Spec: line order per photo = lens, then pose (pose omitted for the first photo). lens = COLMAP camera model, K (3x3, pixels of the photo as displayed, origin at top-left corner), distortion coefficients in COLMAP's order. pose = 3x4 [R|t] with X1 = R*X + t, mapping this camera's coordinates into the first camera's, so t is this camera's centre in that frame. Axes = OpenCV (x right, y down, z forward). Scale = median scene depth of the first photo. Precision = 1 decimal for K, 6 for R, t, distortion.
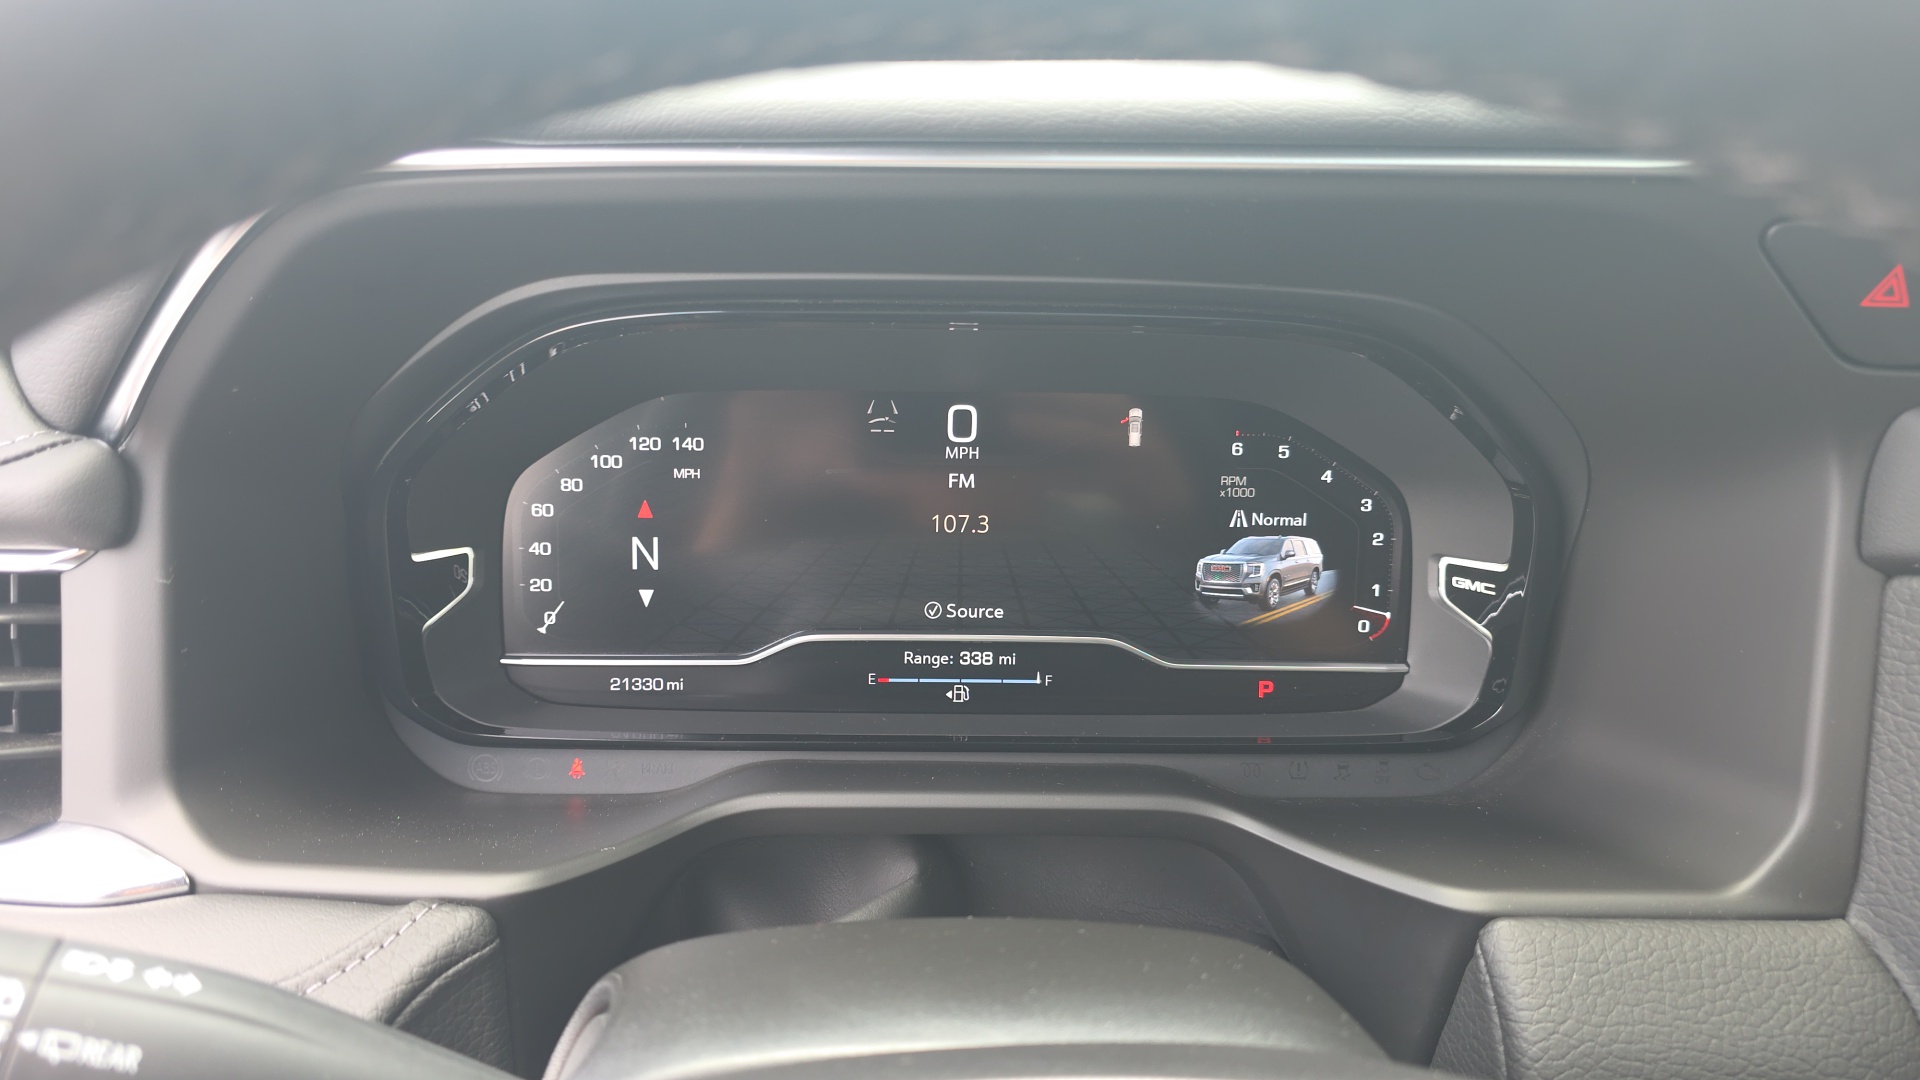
lens RADIAL K [[1335.1, 0, 953.5], [0, 1335.1, 533.1], [0, 0, 1]] dist [0.045323, -0.056619]
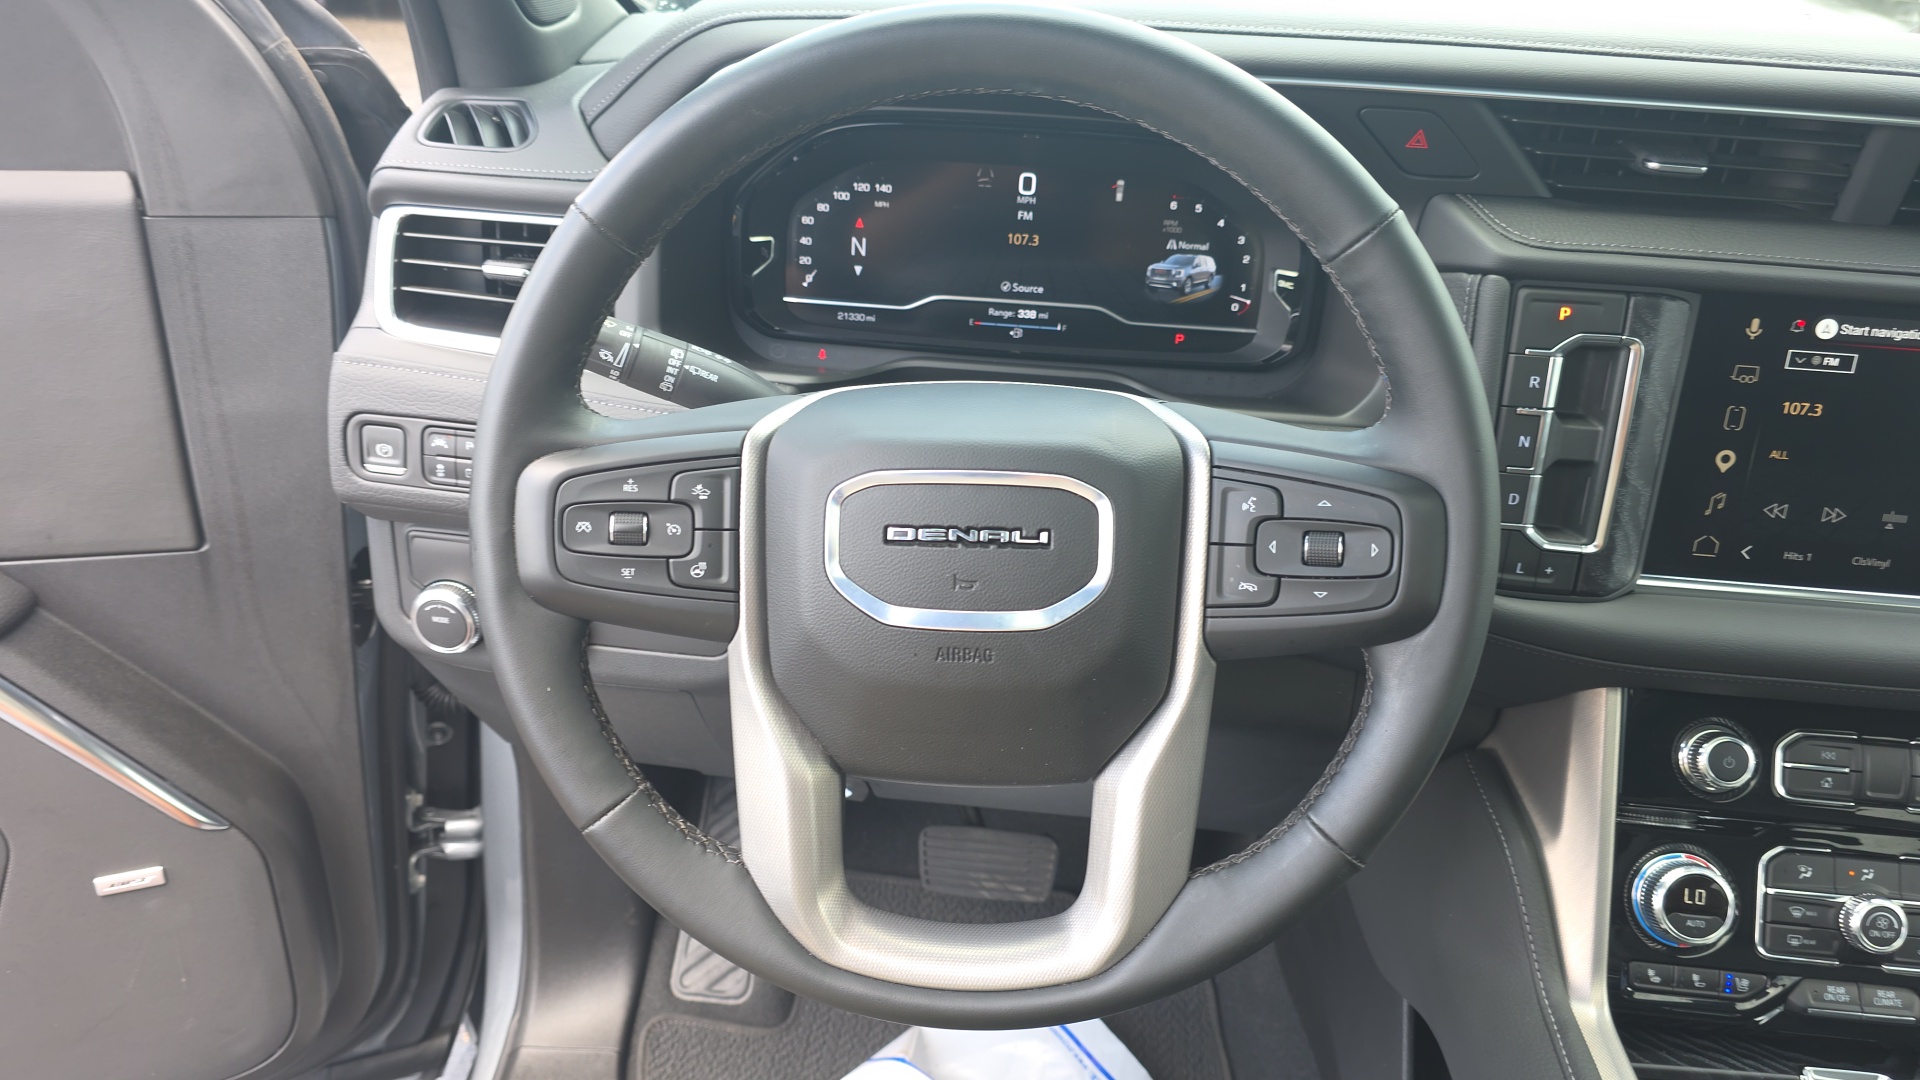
lens RADIAL K [[1320.7, 0, 956.9], [0, 1320.7, 562.9], [0, 0, 1]] dist [0.064997, -0.072473]
pose [[0.992233, 0.076579, -0.098025, 0.131113], [-0.056212, 0.979023, 0.195844, 0.078431], [0.110966, -0.188813, 0.975723, -0.924380]]
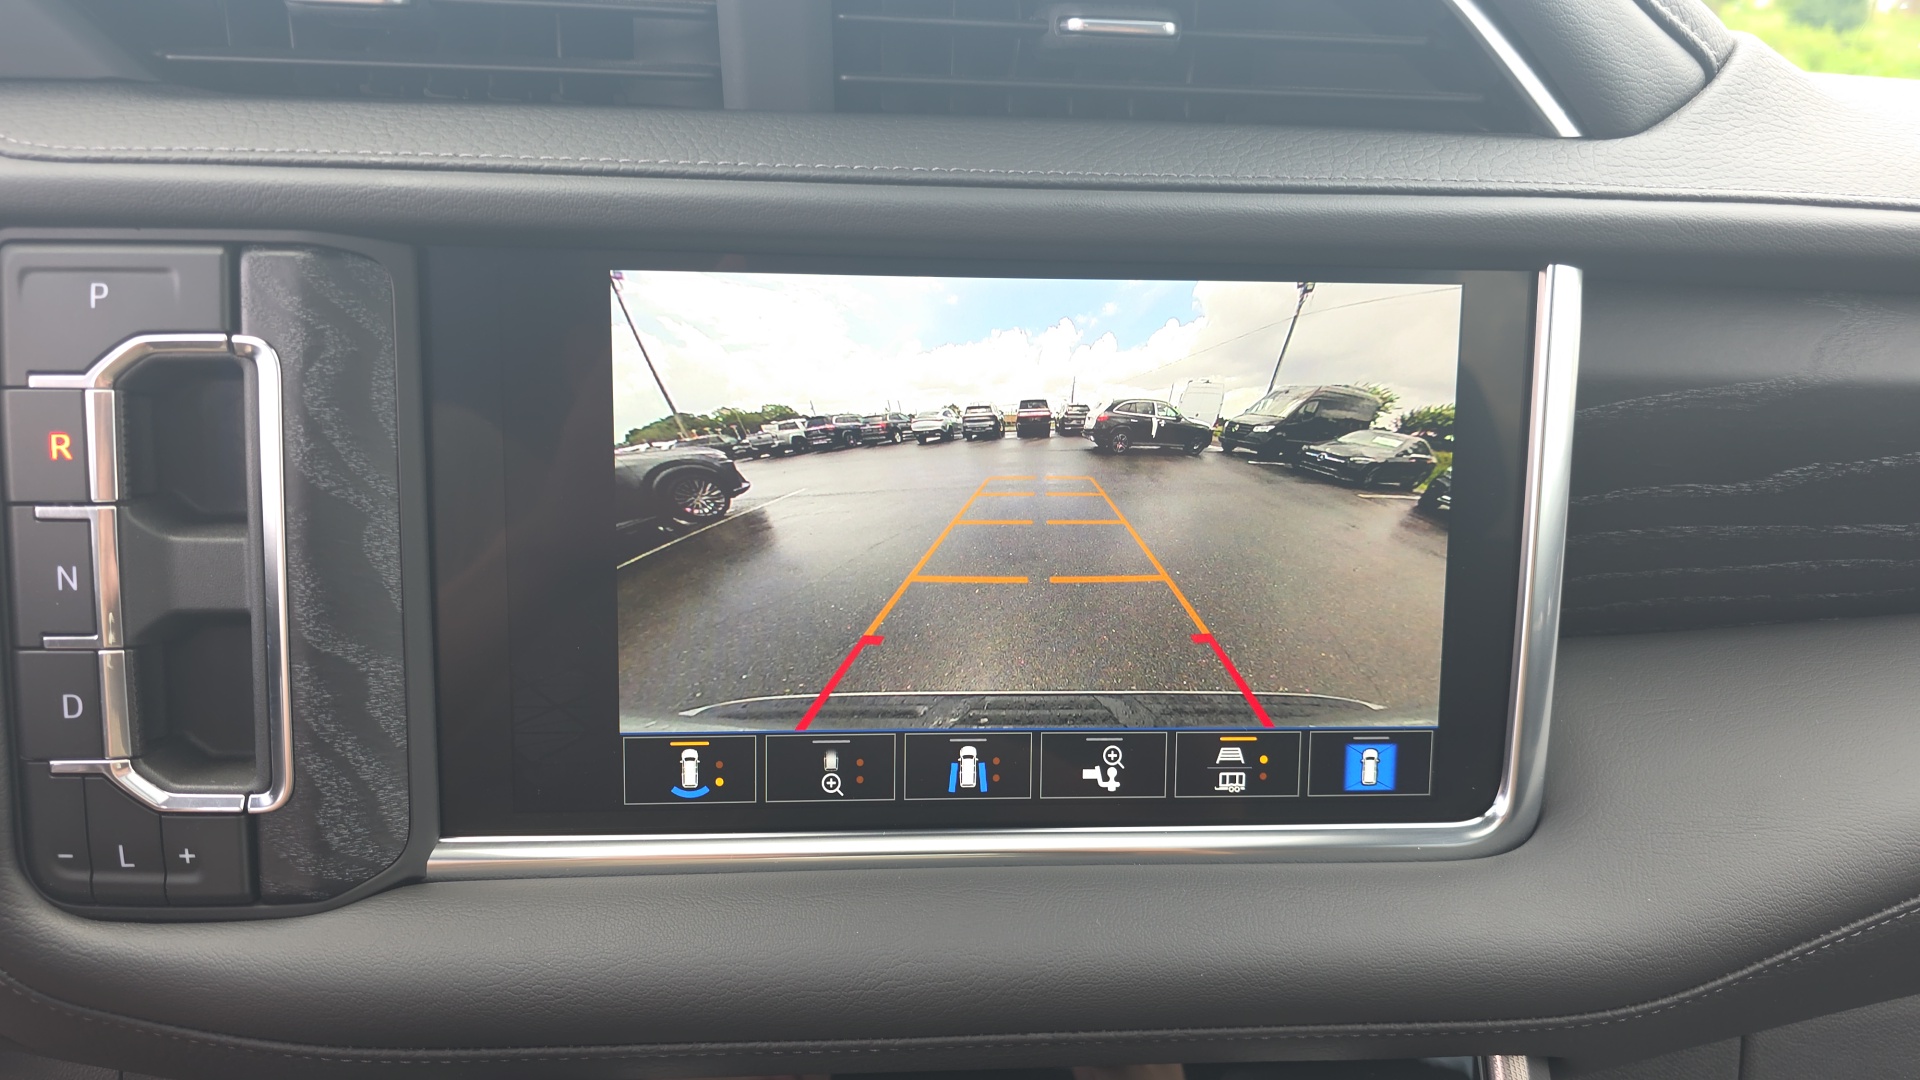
lens RADIAL K [[1327.0, 0, 957.2], [0, 1327.0, 559.4], [0, 0, 1]] dist [0.039475, -0.051340]
pose [[0.999229, -0.009230, 0.038147, 1.025528], [0.007504, 0.998952, 0.045147, 0.165497], [-0.038524, -0.044826, 0.998252, -0.065628]]
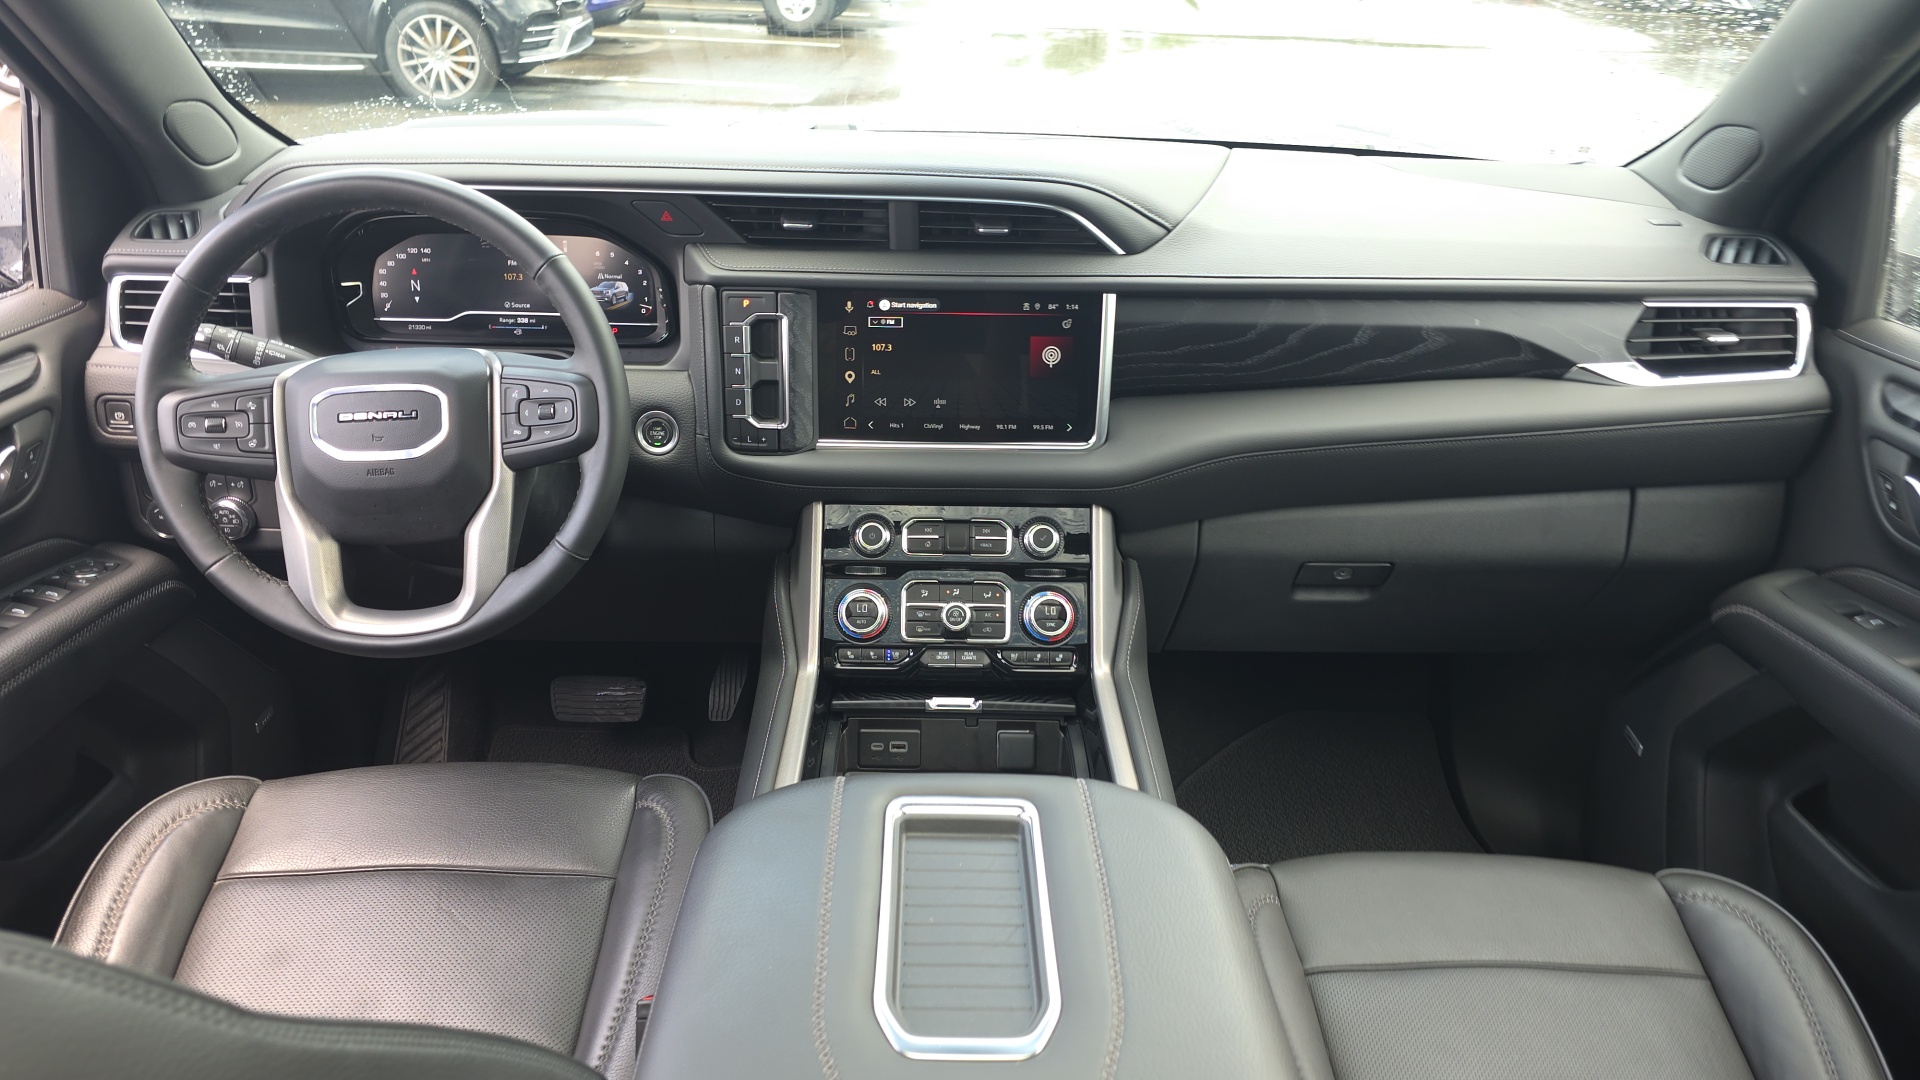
lens RADIAL K [[1290.3, 0, 938.9], [0, 1290.3, 567.6], [0, 0, 1]] dist [0.077100, -0.089850]
pose [[0.999592, 0.007656, -0.027522, 1.111758], [-0.002769, 0.984846, 0.173407, 0.134344], [0.028432, -0.173260, 0.984466, -2.162295]]
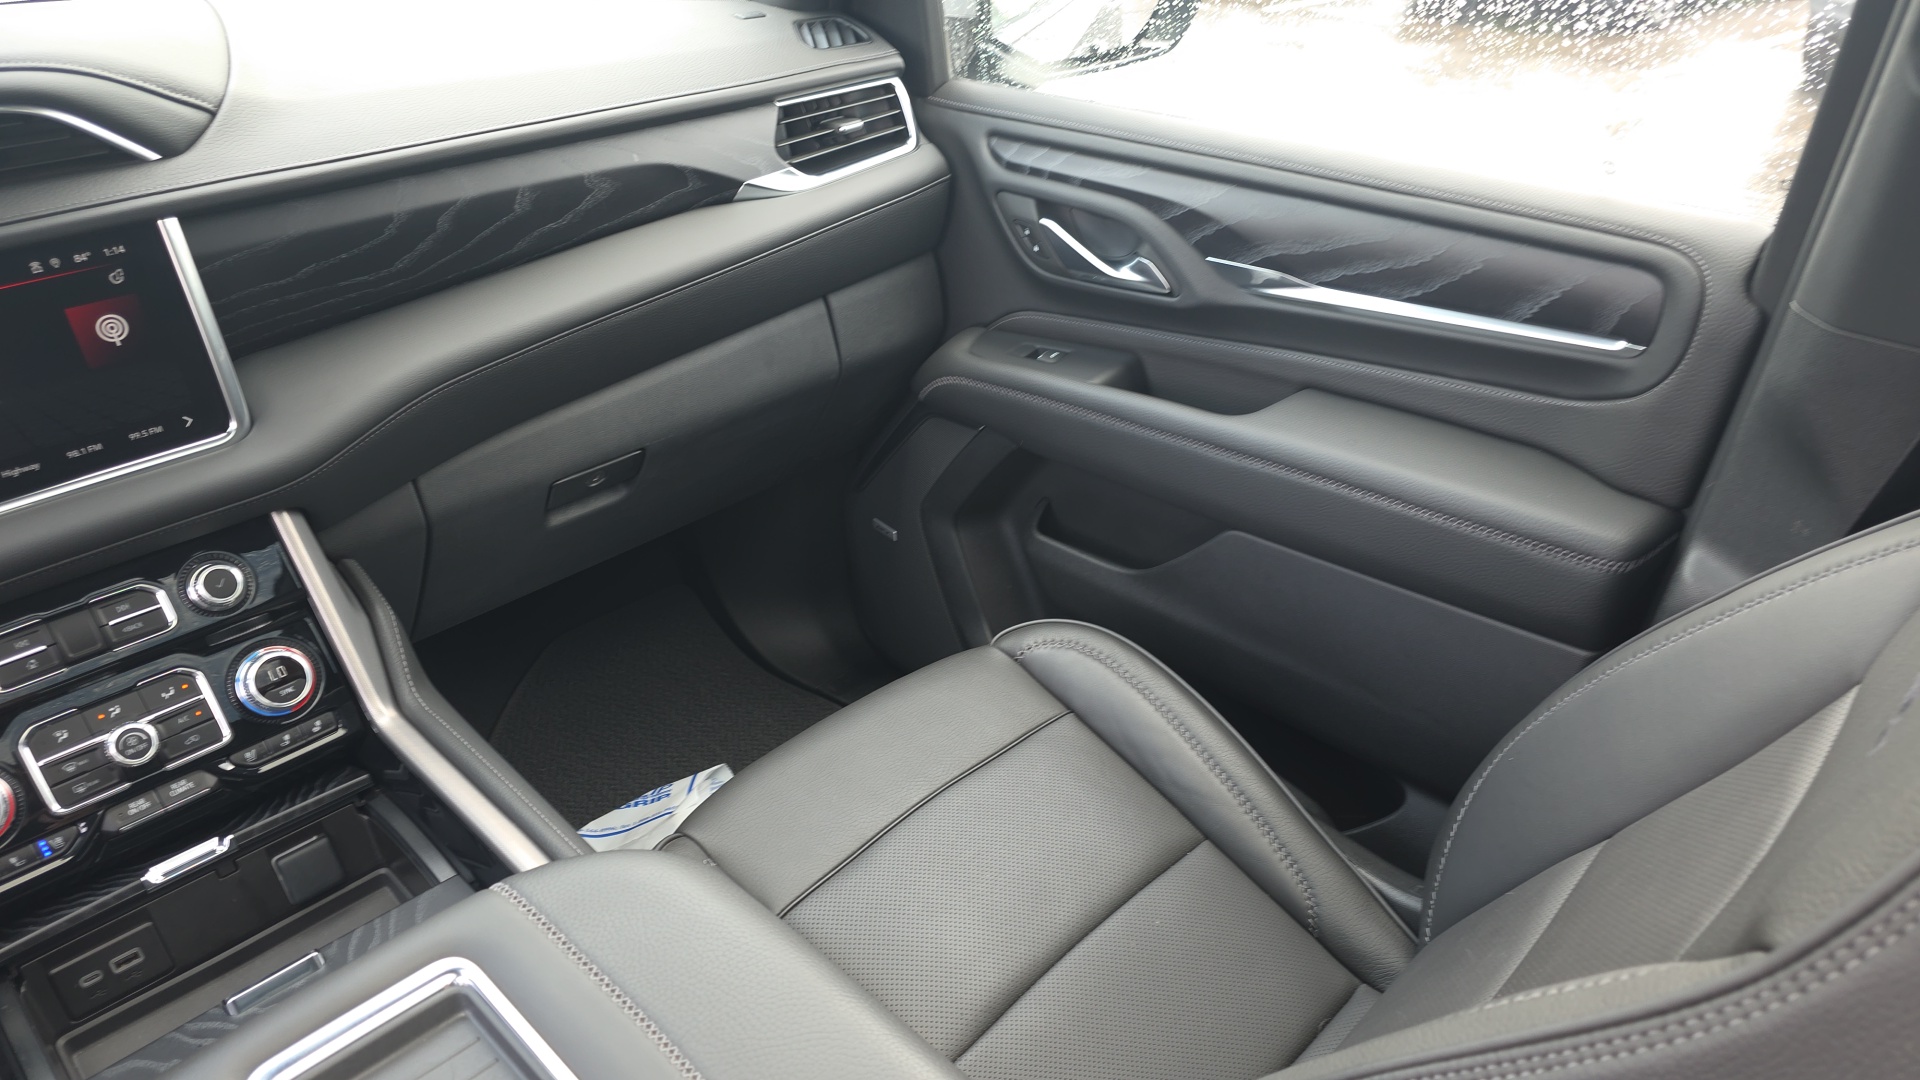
lens RADIAL K [[1296.1, 0, 992.8], [0, 1296.1, 548.7], [0, 0, 1]] dist [0.062112, -0.060718]
pose [[0.712825, -0.379092, 0.590060, 0.939584], [0.205932, 0.917377, 0.340604, 0.072947], [-0.670427, -0.121279, 0.731996, -1.595718]]
